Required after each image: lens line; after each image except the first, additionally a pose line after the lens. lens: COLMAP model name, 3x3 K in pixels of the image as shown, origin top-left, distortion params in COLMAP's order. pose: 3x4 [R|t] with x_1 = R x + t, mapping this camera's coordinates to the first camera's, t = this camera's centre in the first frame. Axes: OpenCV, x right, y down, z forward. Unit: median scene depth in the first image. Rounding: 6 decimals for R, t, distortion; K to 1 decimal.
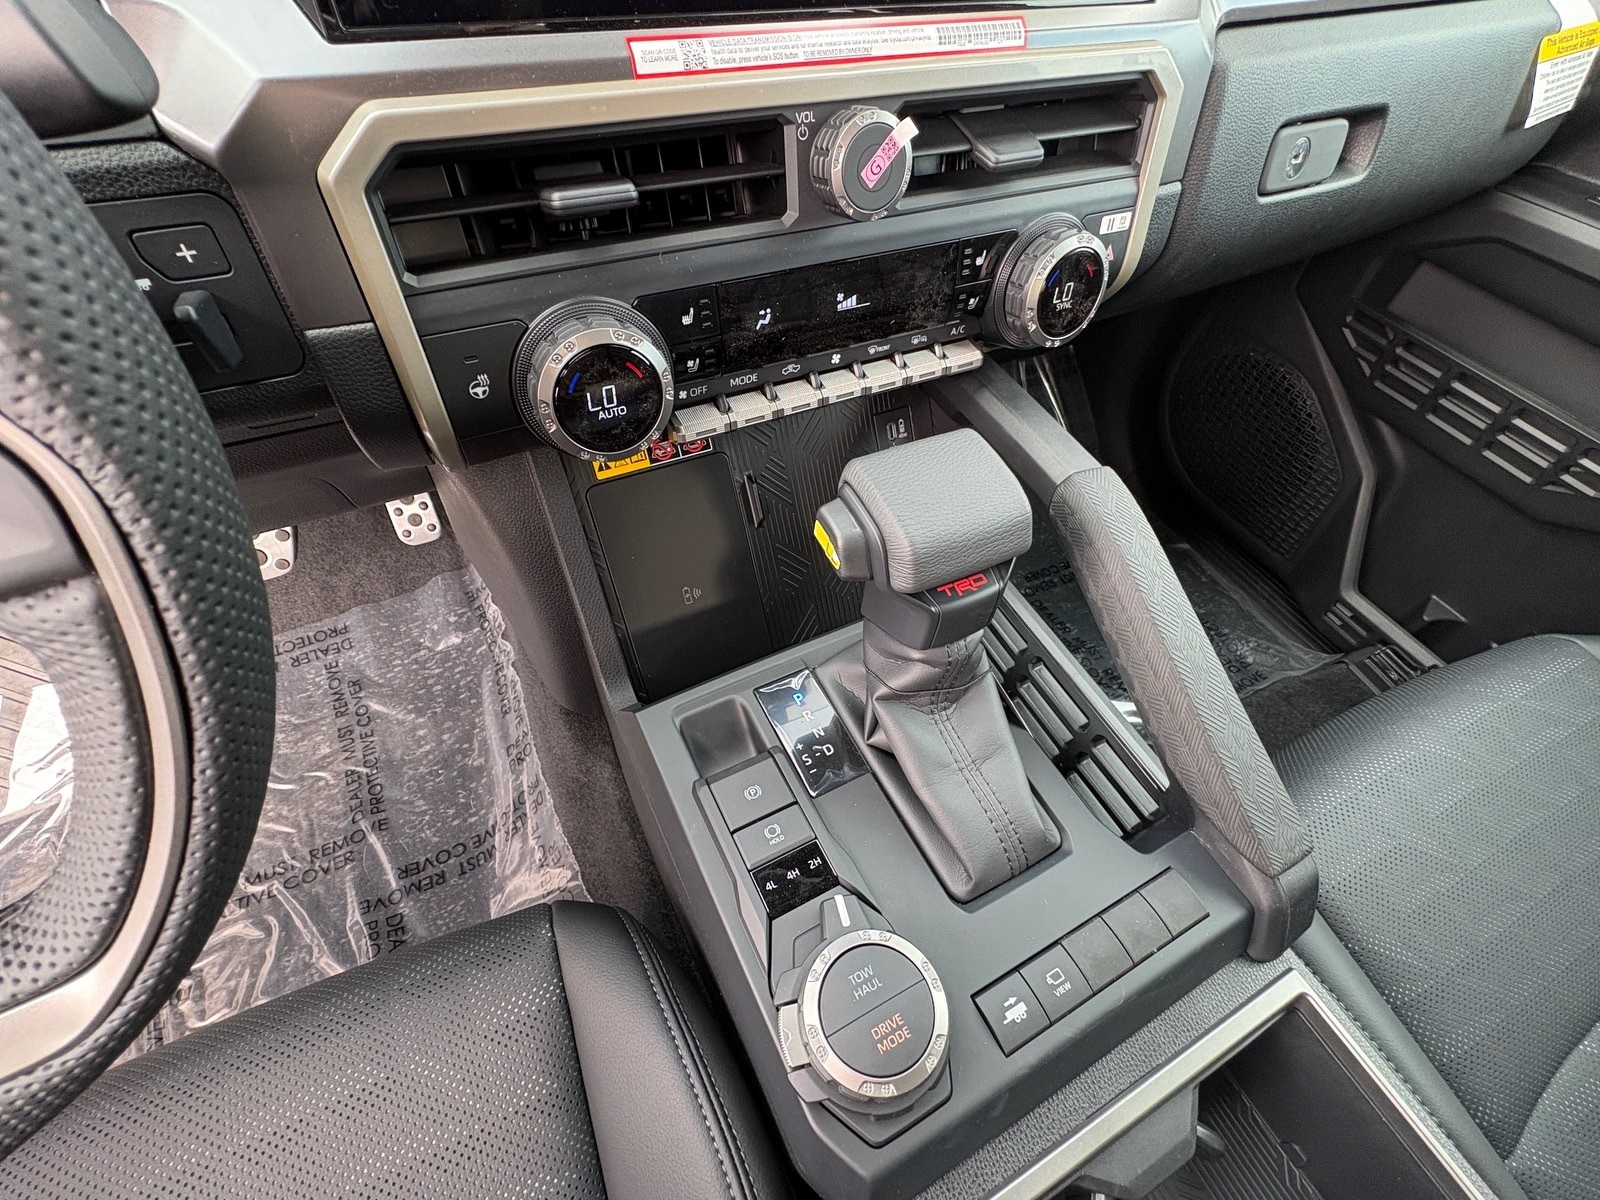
lens RADIAL K [[707.1, 0, 791.4], [0, 707.1, 601.1], [0, 0, 1]] dist [0.002227, -0.000328]
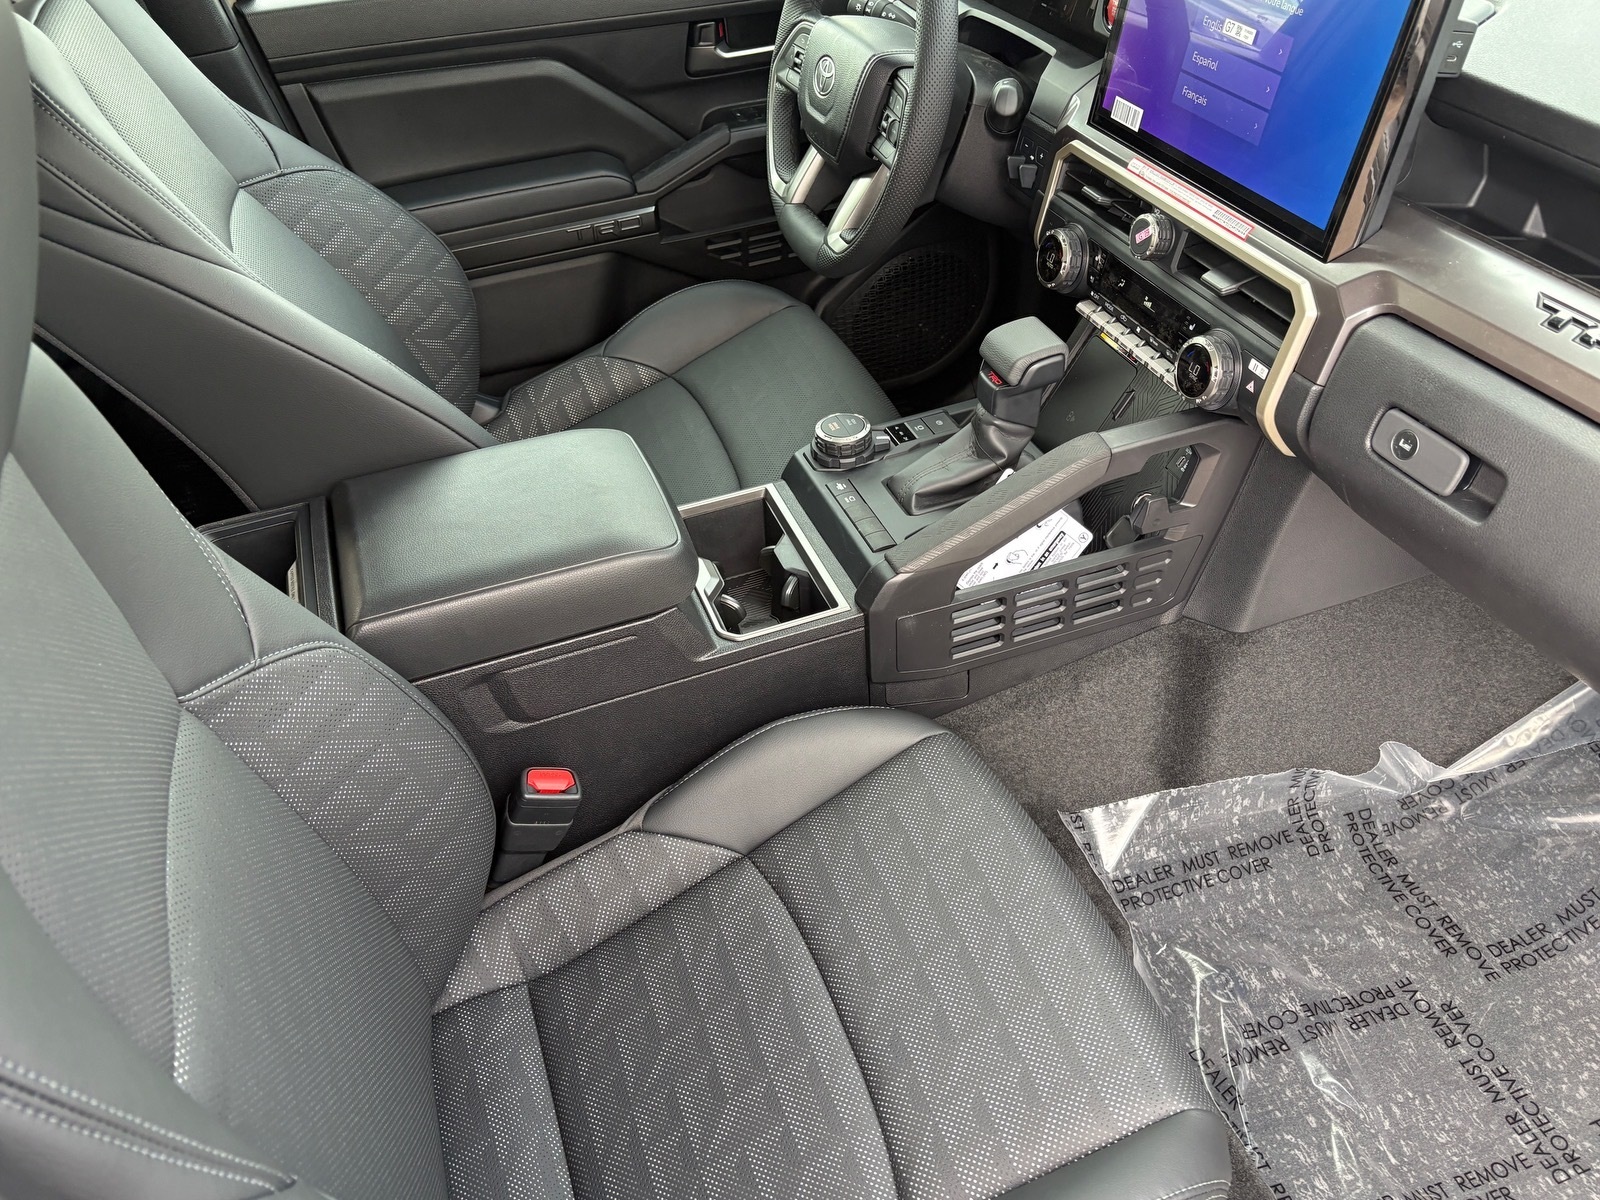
lens RADIAL K [[1240.6, 0, 809.2], [0, 1240.6, 595.8], [0, 0, 1]] dist [0.032815, -0.042356]
pose [[-0.133536, 0.574311, -0.807673, 3.116998], [-0.743100, 0.481199, 0.465026, -0.866517], [0.655721, 0.662279, 0.362513, -0.251151]]
